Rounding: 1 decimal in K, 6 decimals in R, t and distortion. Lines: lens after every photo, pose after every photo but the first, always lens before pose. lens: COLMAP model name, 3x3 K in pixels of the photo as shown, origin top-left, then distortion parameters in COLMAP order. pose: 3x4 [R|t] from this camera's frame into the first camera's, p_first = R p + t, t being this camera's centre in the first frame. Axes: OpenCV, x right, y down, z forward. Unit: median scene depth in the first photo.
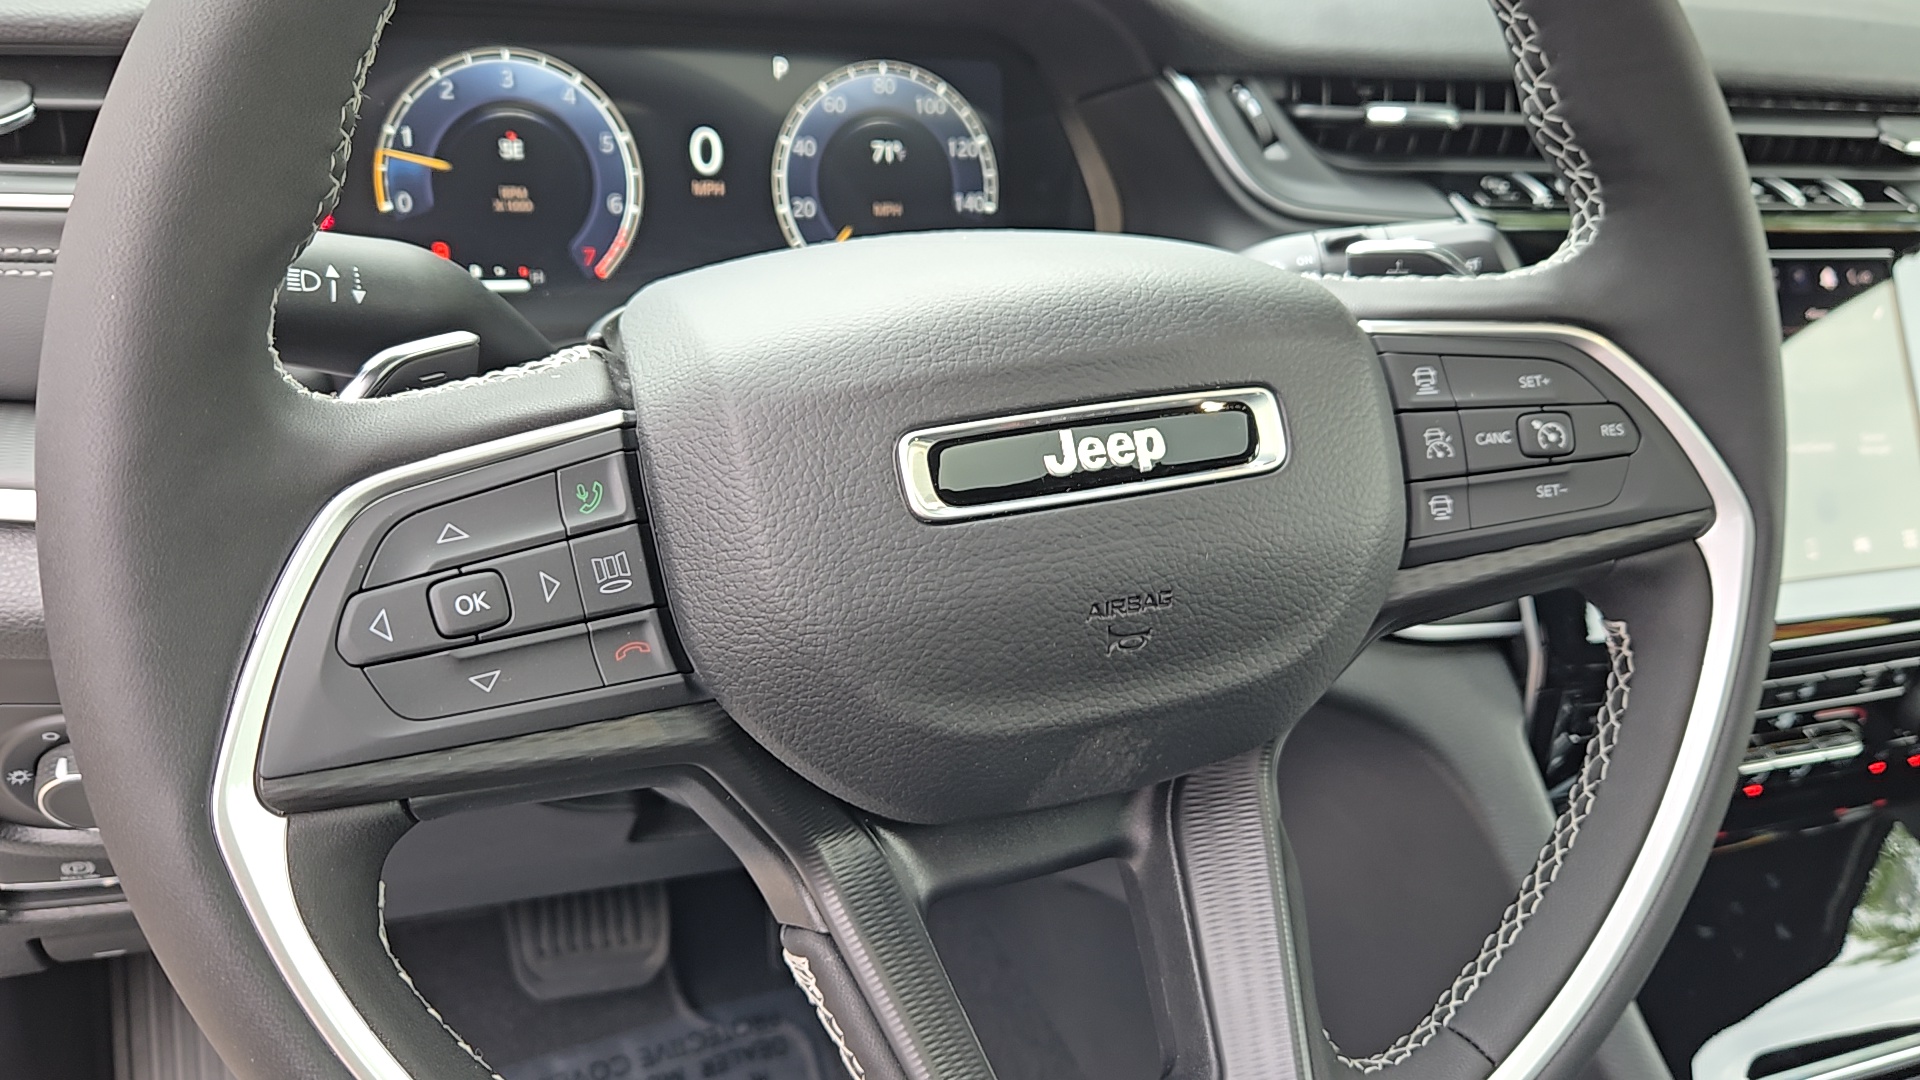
lens RADIAL K [[1665.4, 0, 960.0], [0, 1665.4, 540.0], [0, 0, 1]] dist [0.001125, -0.006038]
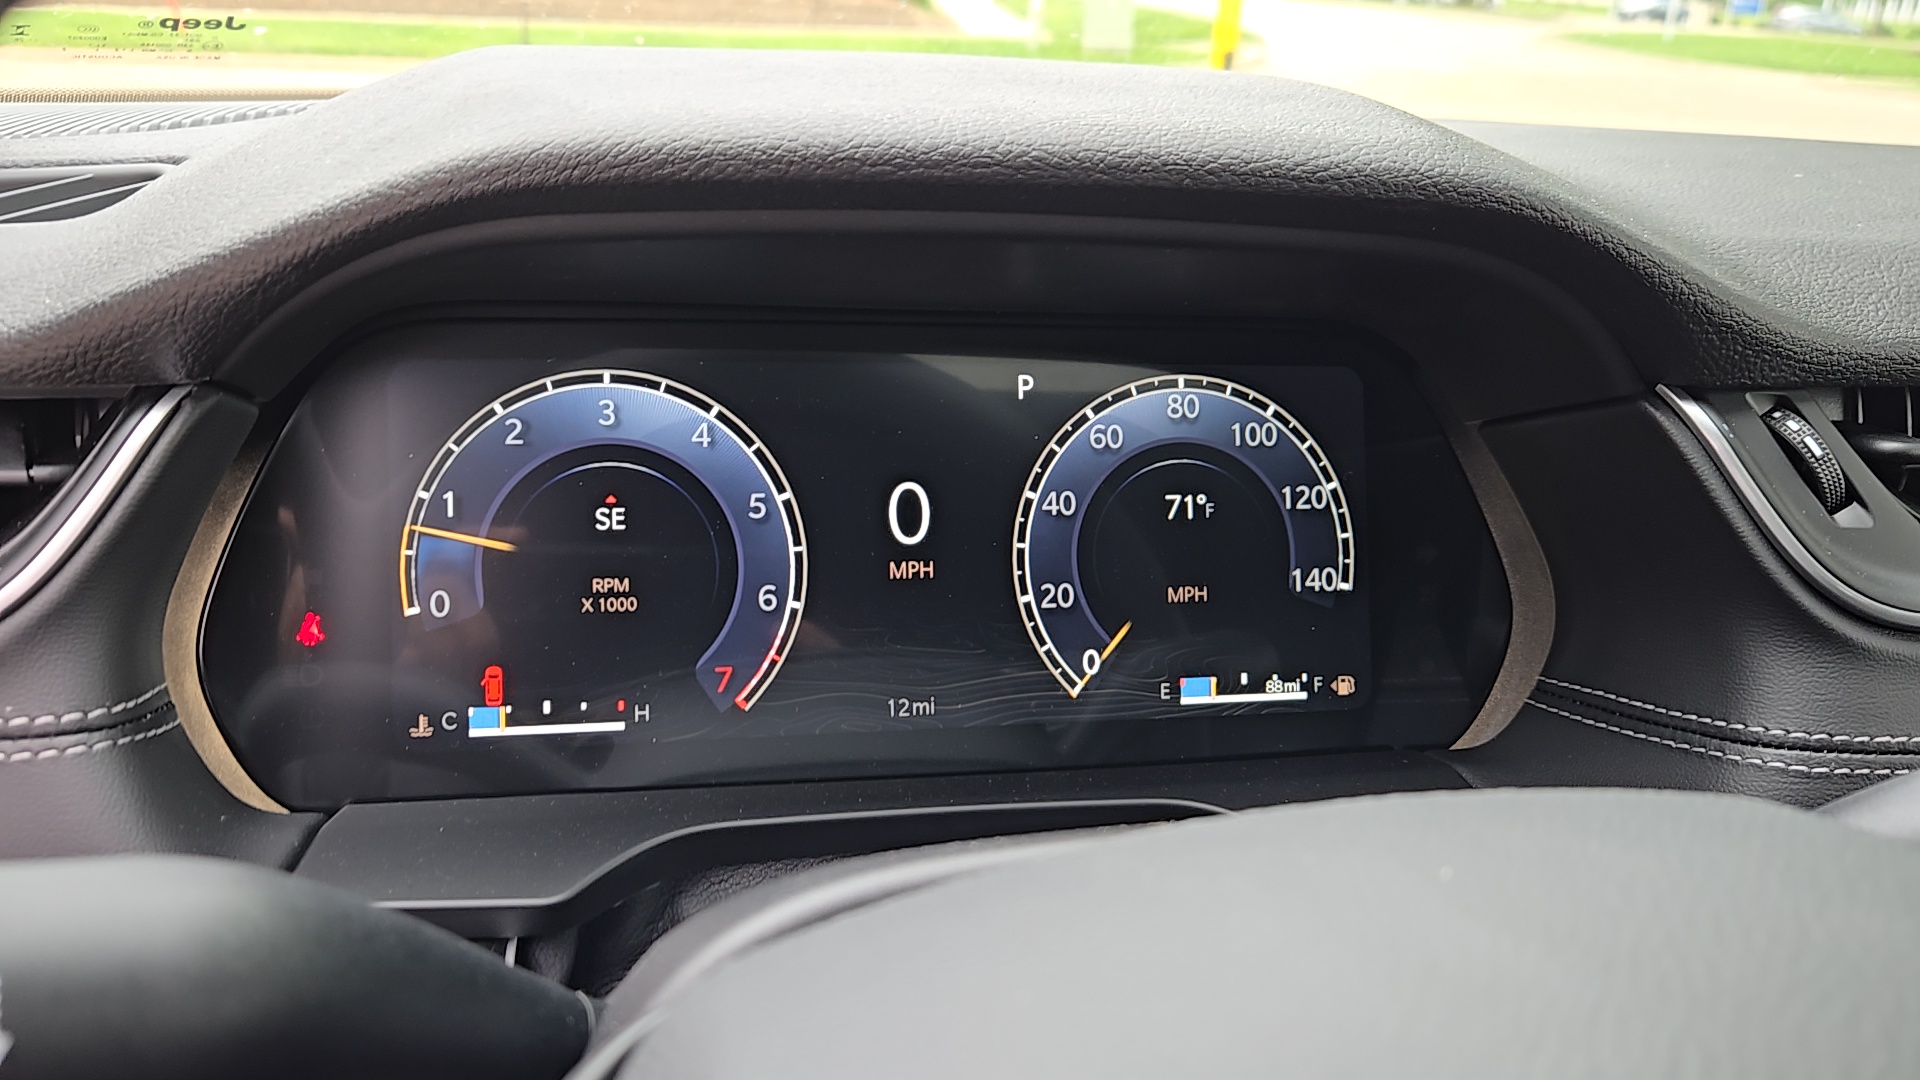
lens RADIAL K [[1665.4, 0, 960.0], [0, 1665.4, 540.0], [0, 0, 1]] dist [0.001125, -0.006038]
pose [[0.987344, 0.002124, -0.158578, -0.045266], [-0.024550, 0.989905, -0.139593, -0.205211], [0.156680, 0.141719, 0.977429, 0.570367]]
